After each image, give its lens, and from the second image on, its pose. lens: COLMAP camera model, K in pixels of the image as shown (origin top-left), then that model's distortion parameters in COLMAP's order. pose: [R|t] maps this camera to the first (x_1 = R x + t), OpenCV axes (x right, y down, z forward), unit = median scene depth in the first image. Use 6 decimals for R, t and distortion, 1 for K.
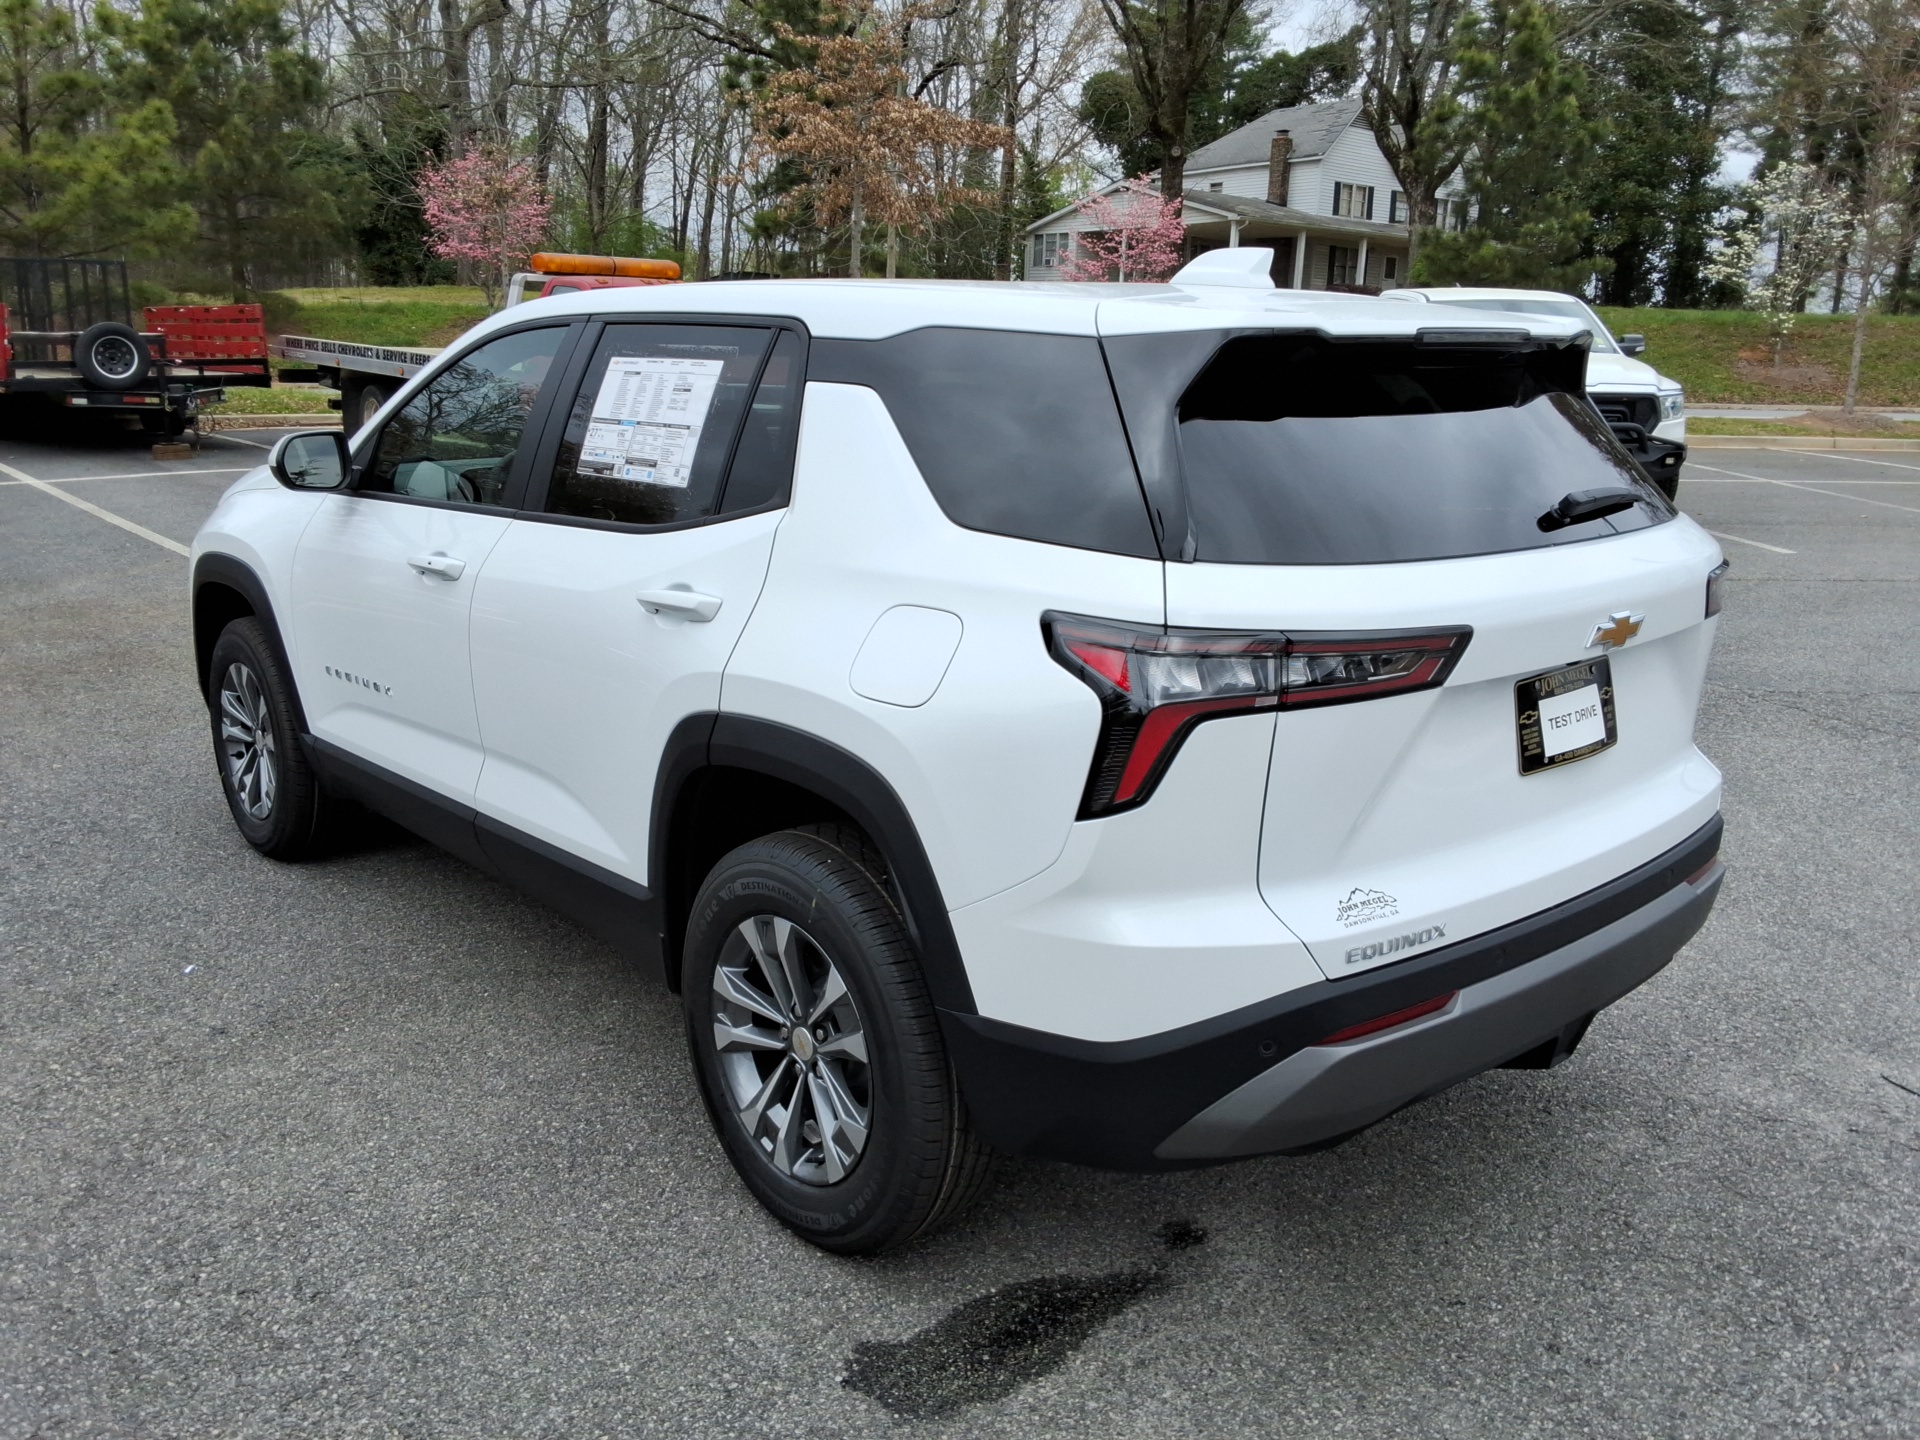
lens RADIAL K [[1546.0, 0, 982.0], [0, 1546.0, 686.6], [0, 0, 1]] dist [0.118622, -0.184202]
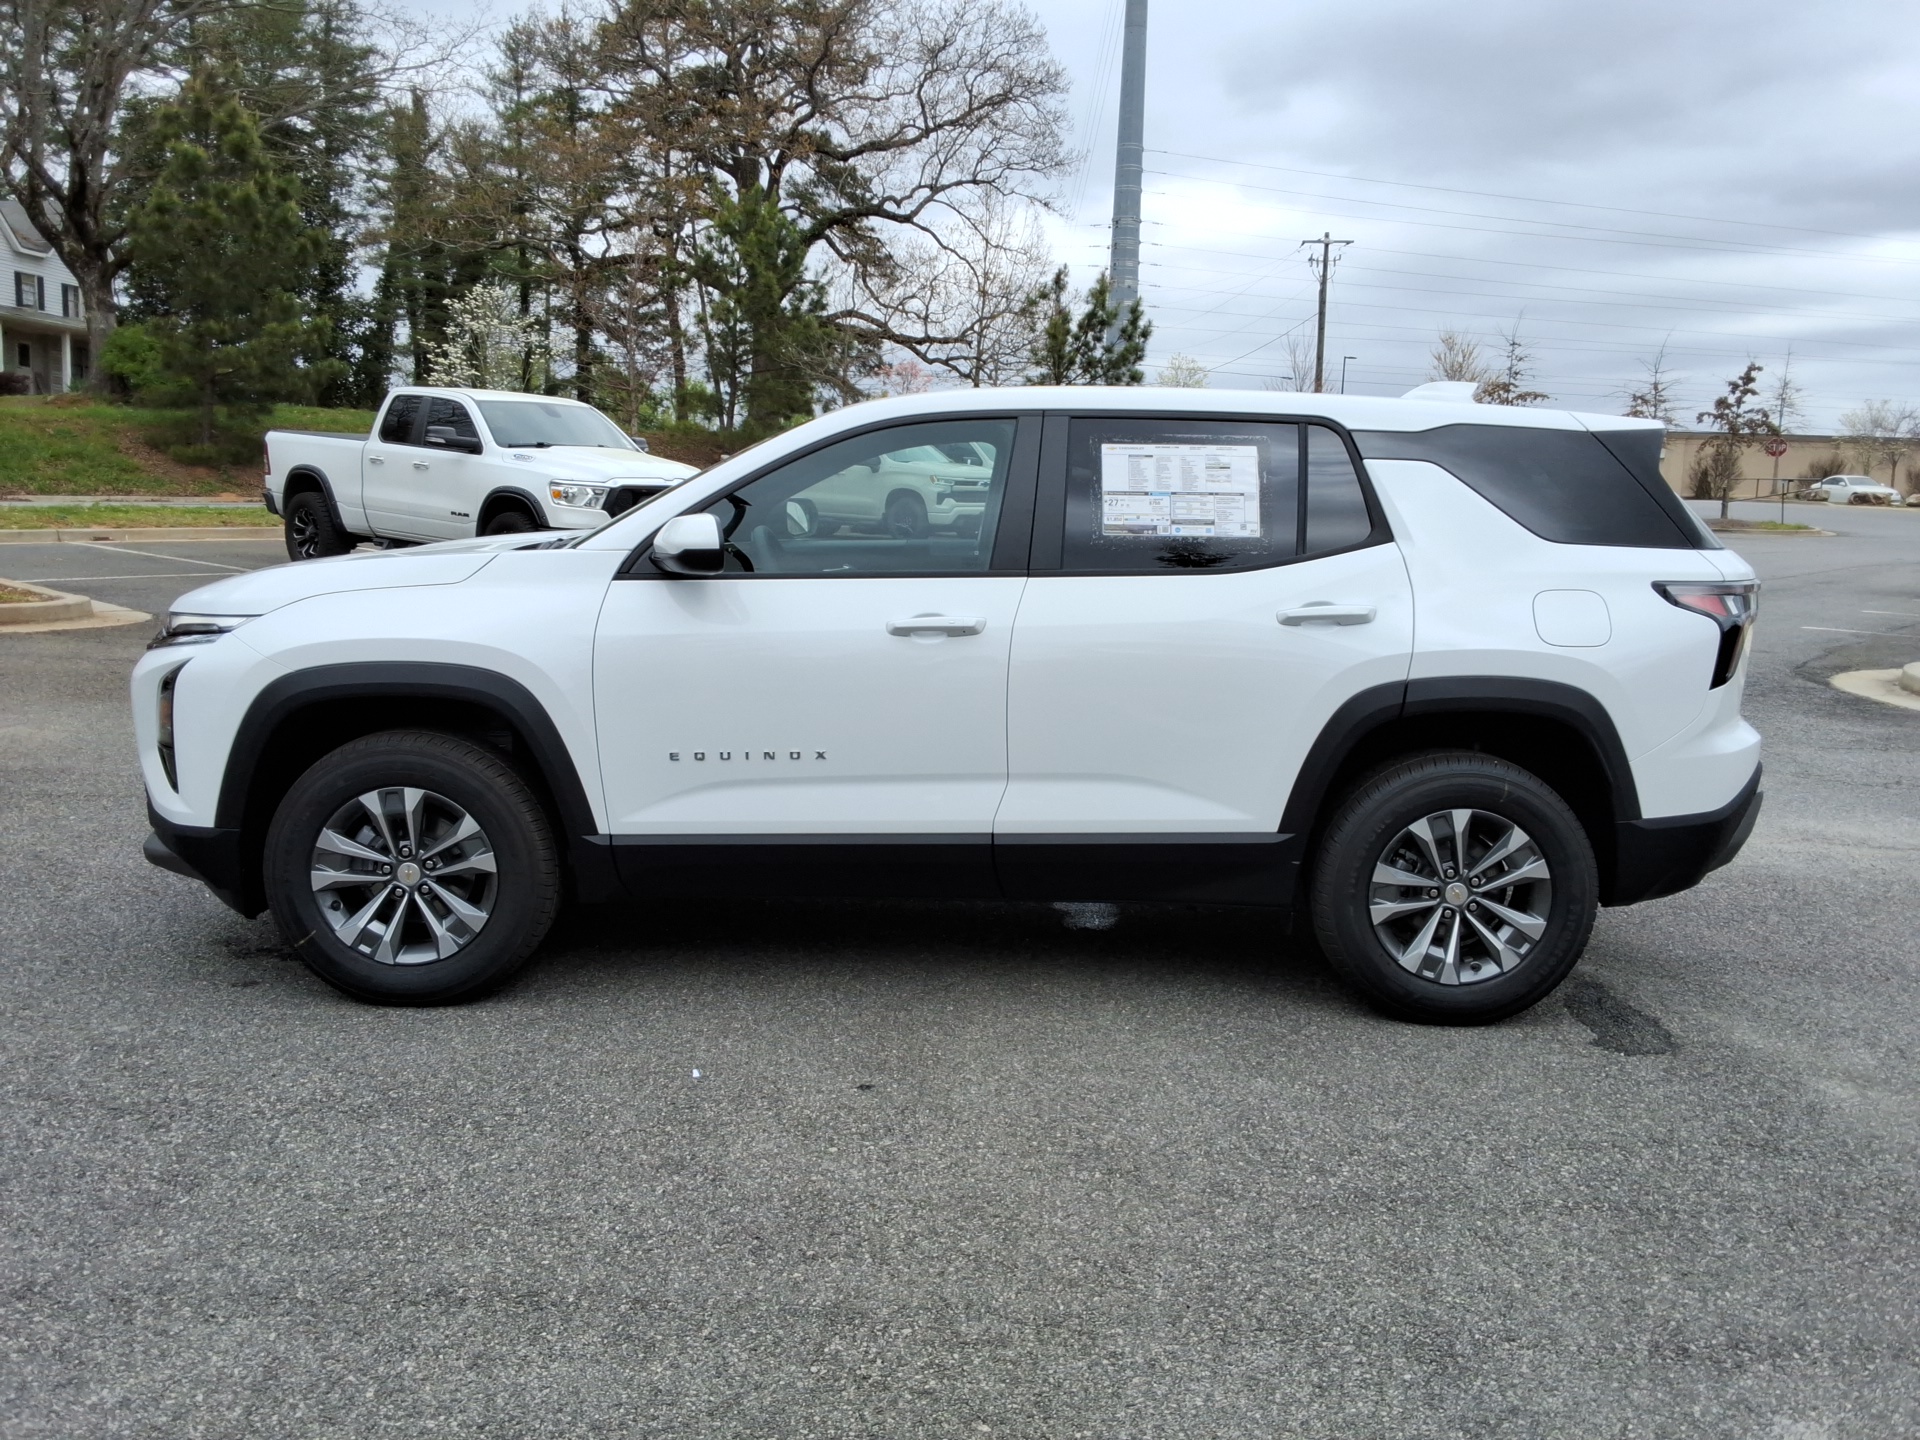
lens RADIAL K [[1546.0, 0, 982.0], [0, 1546.0, 686.6], [0, 0, 1]] dist [0.118622, -0.184202]
pose [[0.659148, -0.103249, 0.744892, -0.921465], [0.148969, 0.988828, 0.005239, -0.027439], [-0.737111, 0.107513, 0.667165, 0.186213]]
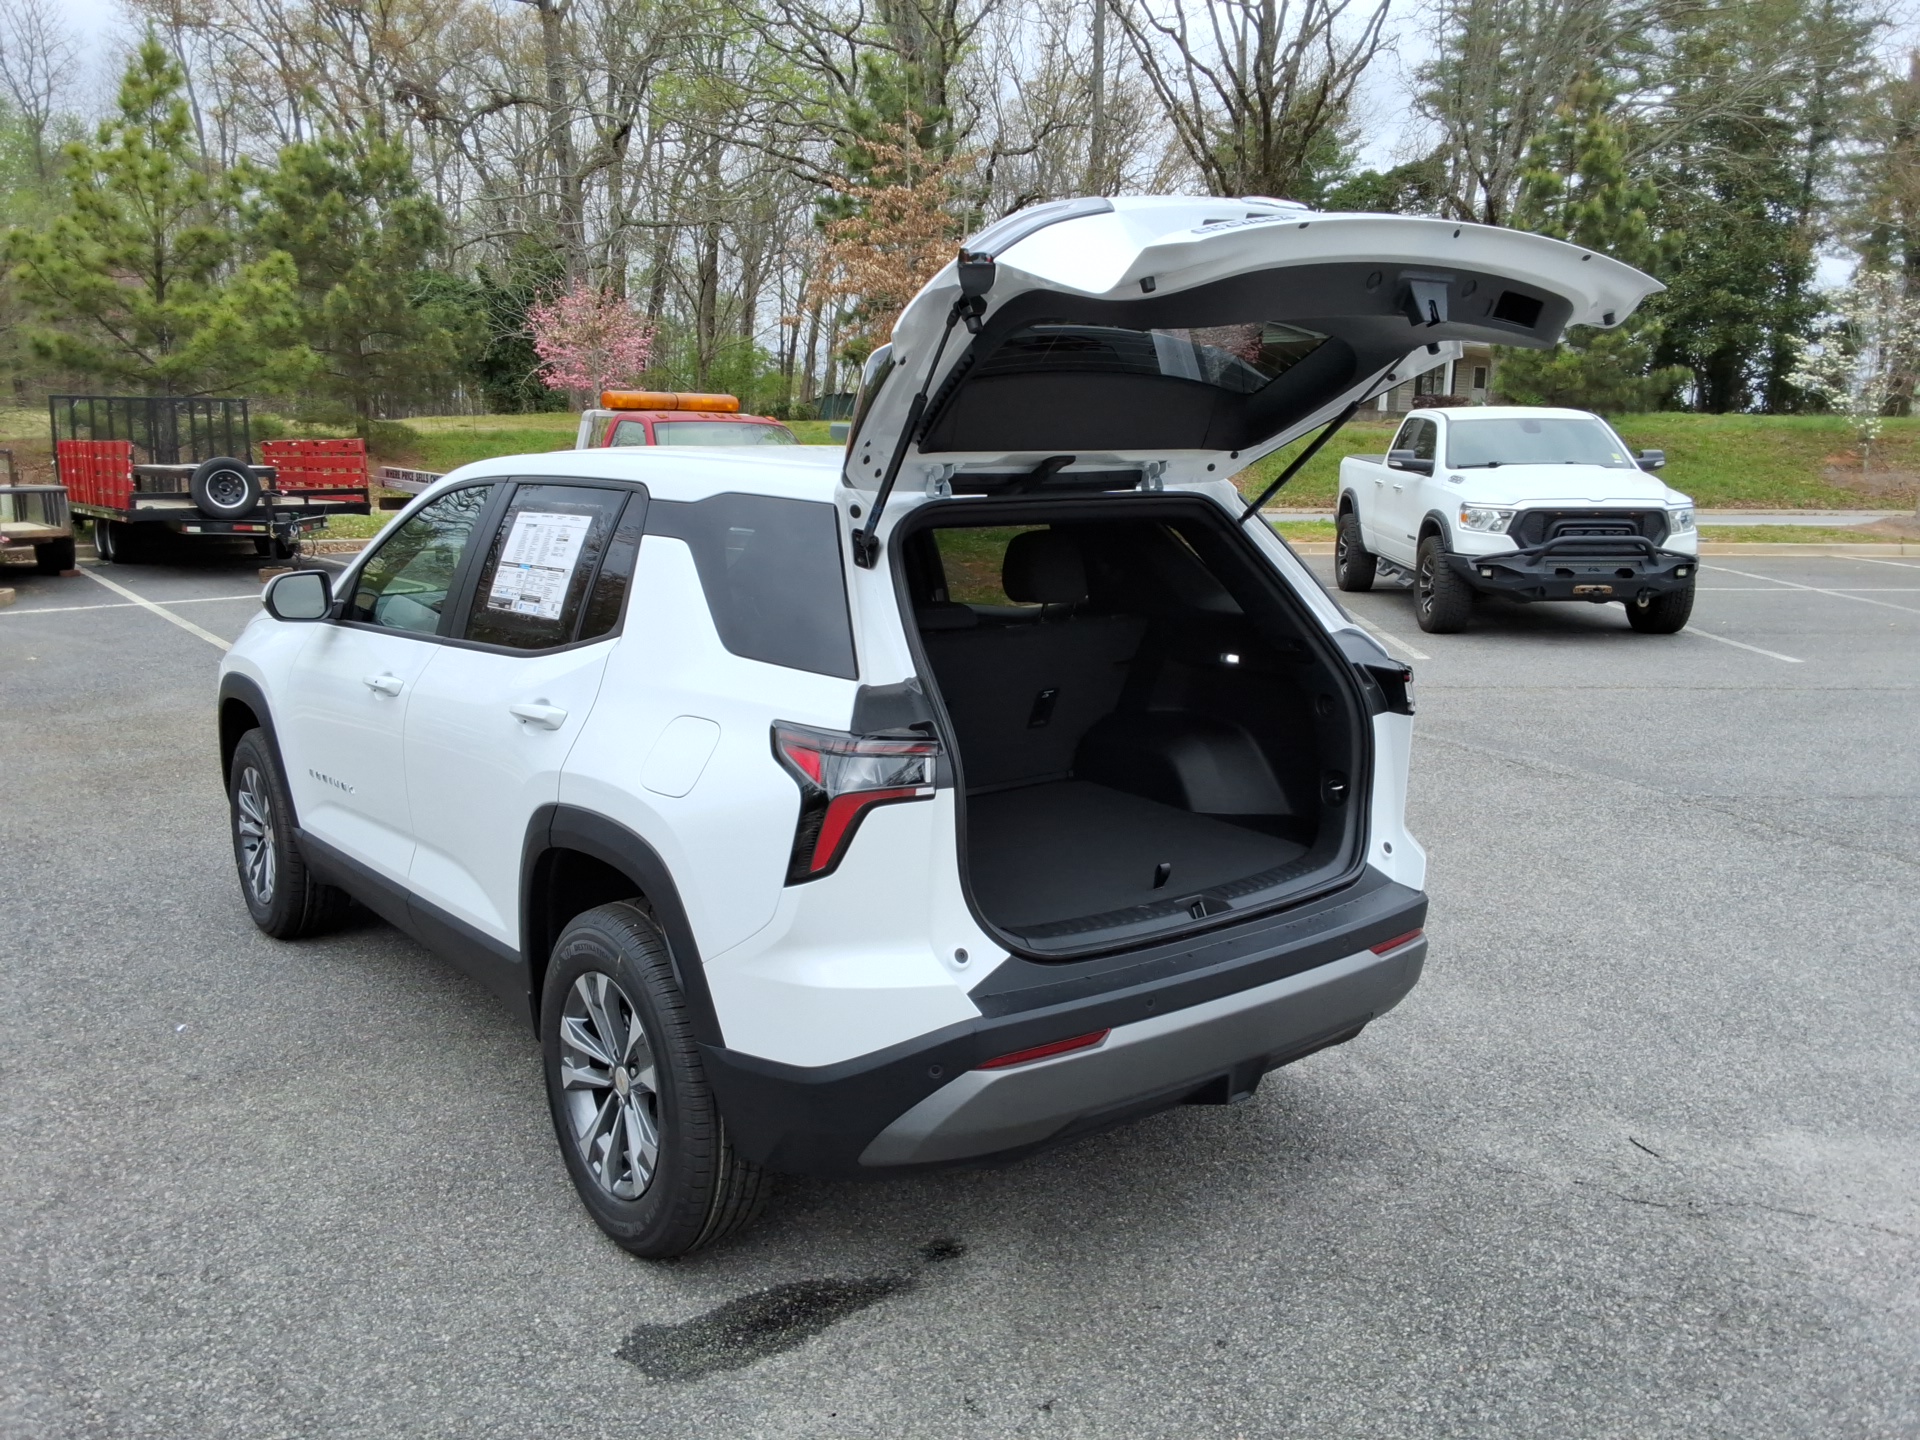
lens RADIAL K [[1546.0, 0, 982.0], [0, 1546.0, 686.6], [0, 0, 1]] dist [0.118622, -0.184202]
pose [[0.997601, -0.003486, -0.069135, 0.149170], [-0.001301, 0.997610, -0.069078, 0.005176], [0.069211, 0.069002, 0.995213, -0.123718]]
